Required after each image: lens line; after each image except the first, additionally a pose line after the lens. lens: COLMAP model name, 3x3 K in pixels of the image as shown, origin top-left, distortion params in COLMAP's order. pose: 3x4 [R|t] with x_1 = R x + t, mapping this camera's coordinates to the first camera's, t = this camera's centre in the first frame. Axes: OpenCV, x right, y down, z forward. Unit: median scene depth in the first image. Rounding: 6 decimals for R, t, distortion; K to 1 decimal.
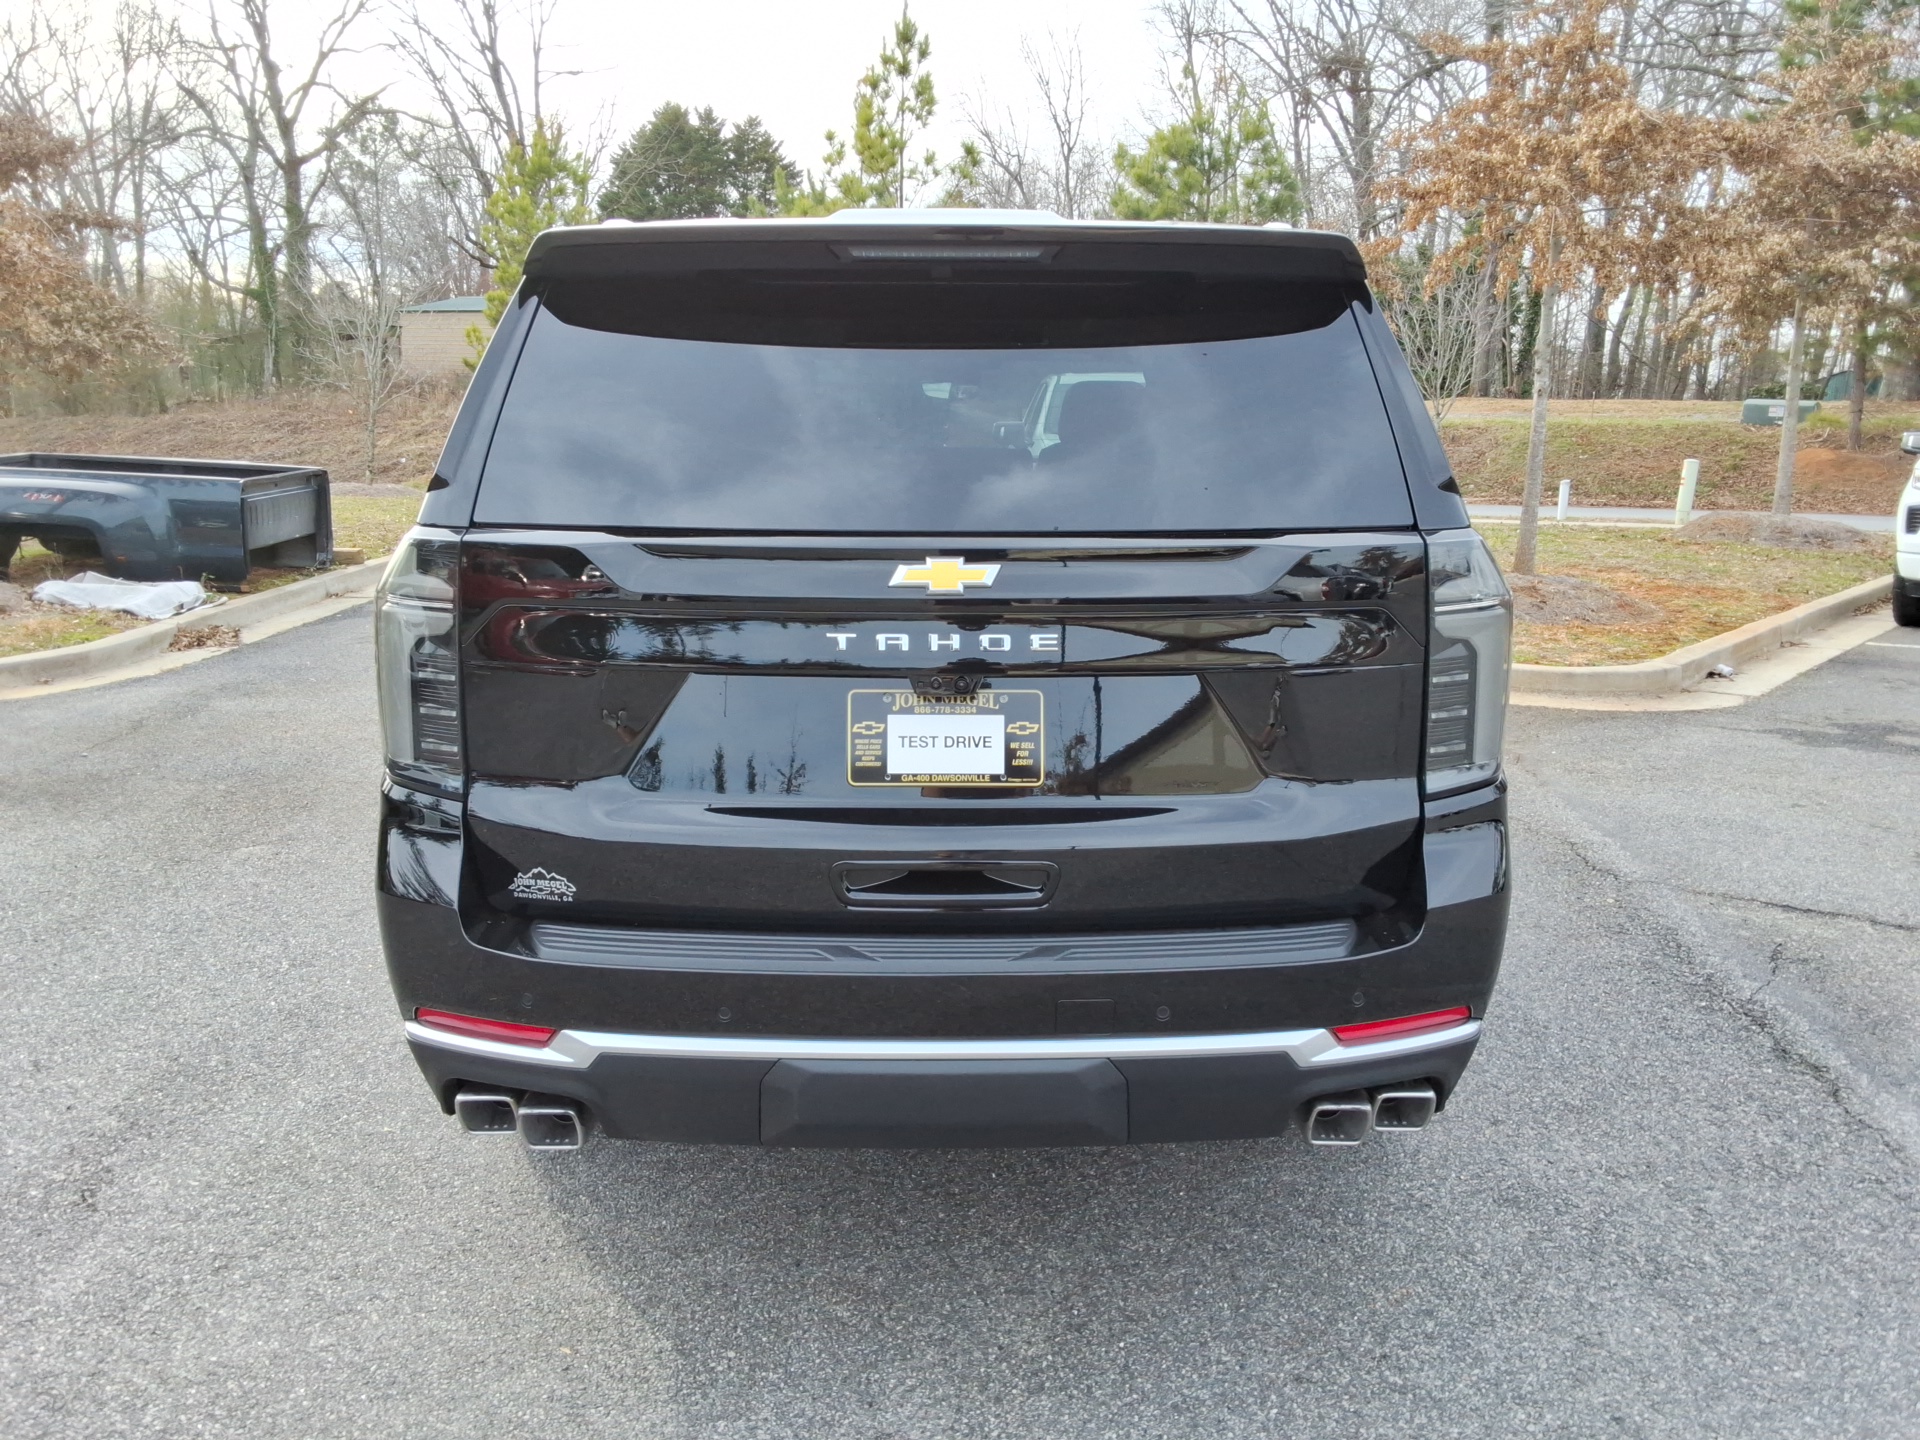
lens RADIAL K [[1545.9, 0, 976.4], [0, 1545.9, 704.2], [0, 0, 1]] dist [0.096166, -0.147507]
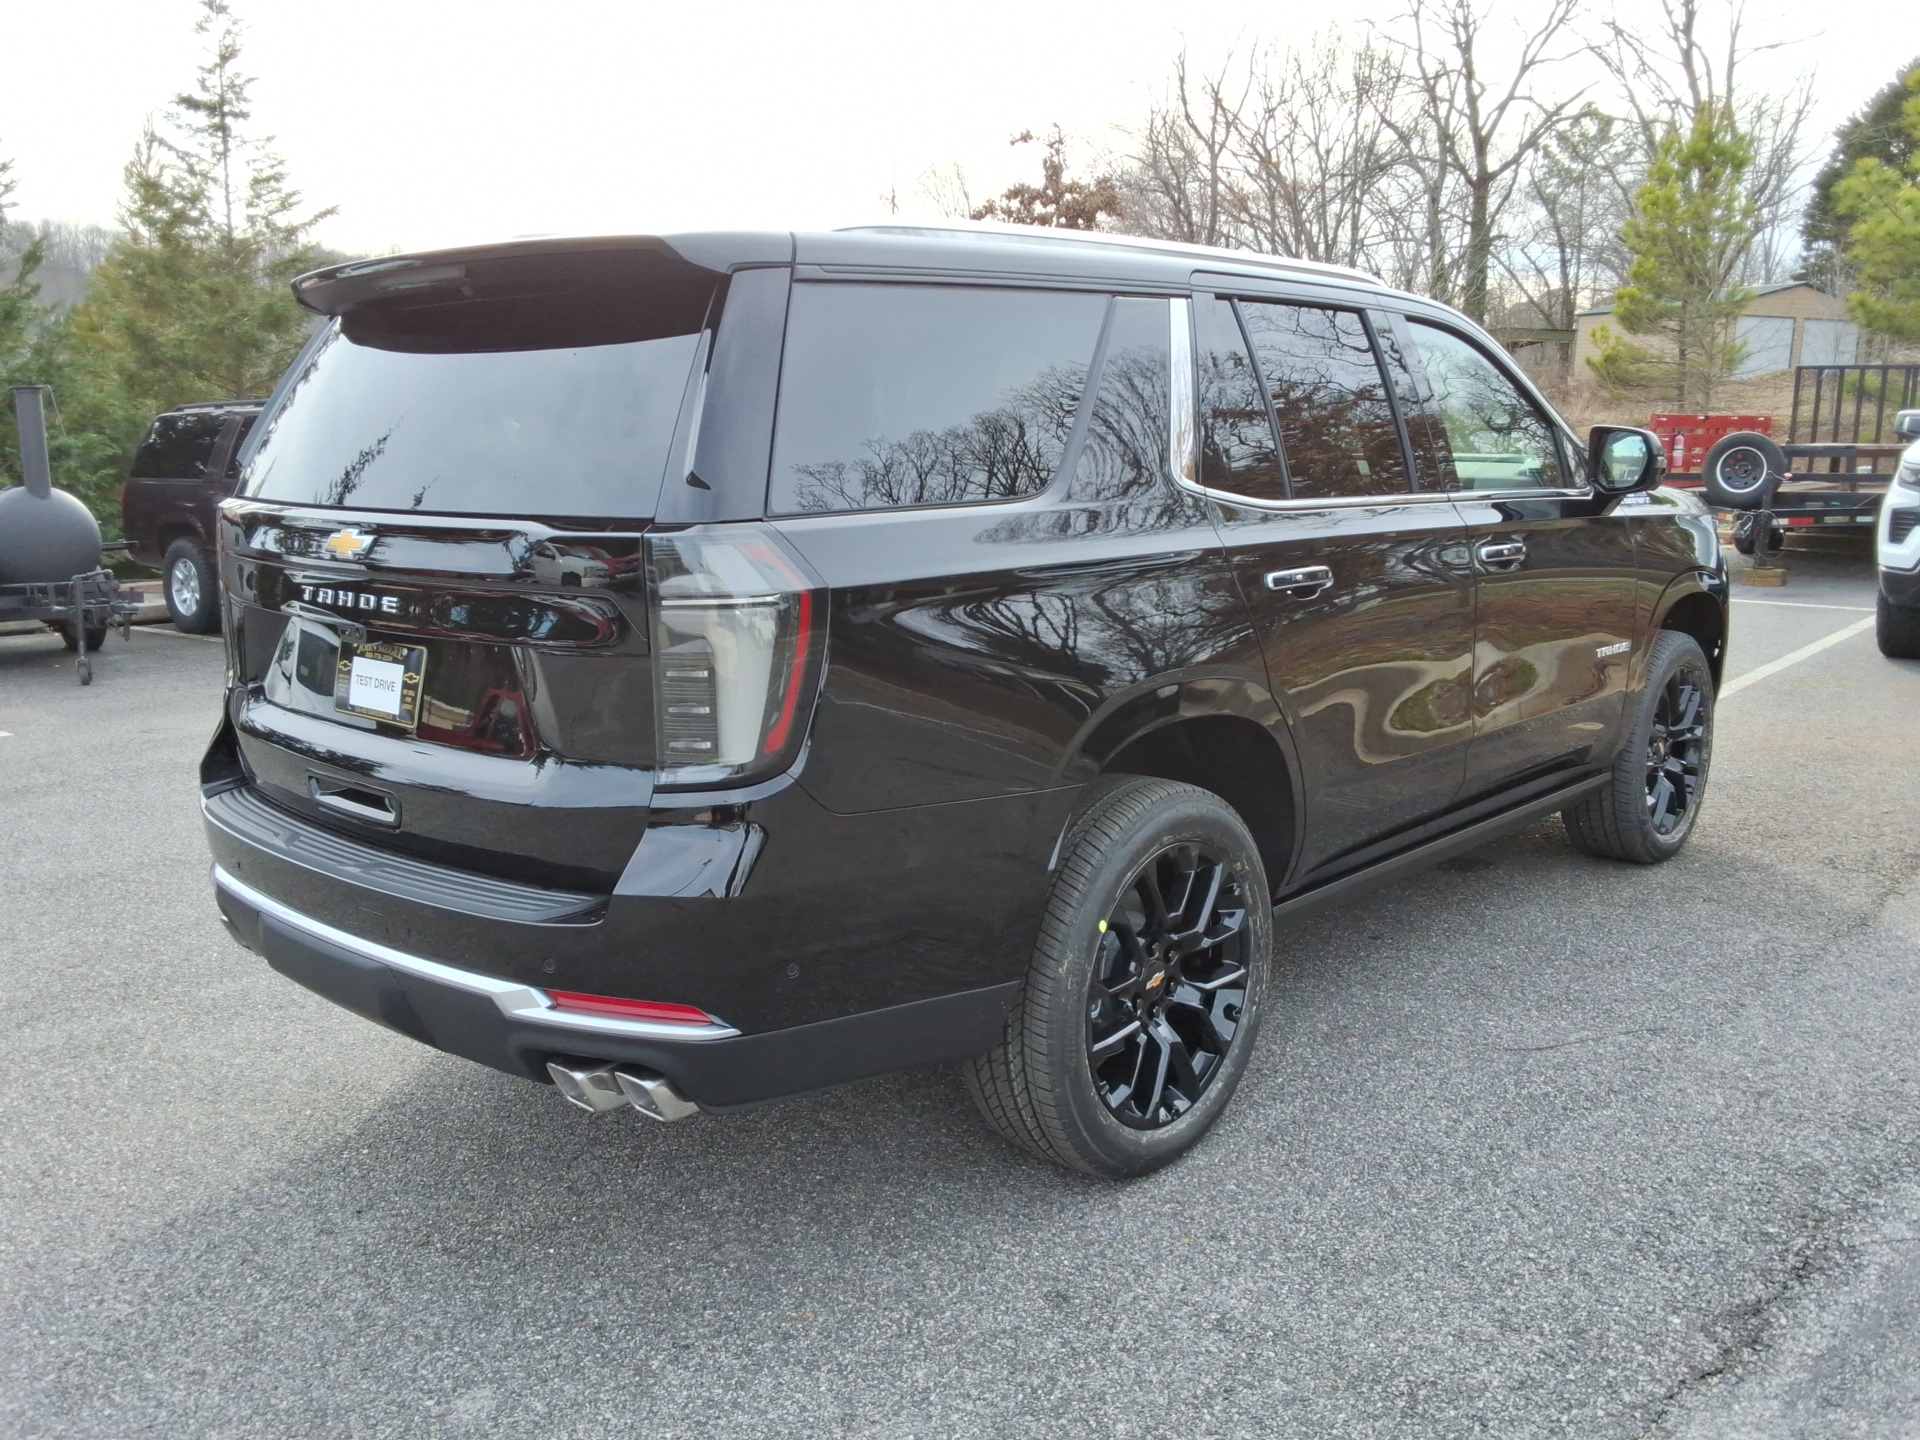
lens RADIAL K [[1545.9, 0, 976.4], [0, 1545.9, 704.2], [0, 0, 1]] dist [0.096166, -0.147507]
pose [[0.741878, 0.107471, -0.661866, 0.670616], [-0.109438, 0.993243, 0.038611, -0.034095], [0.661543, 0.043788, 0.748627, 0.233435]]
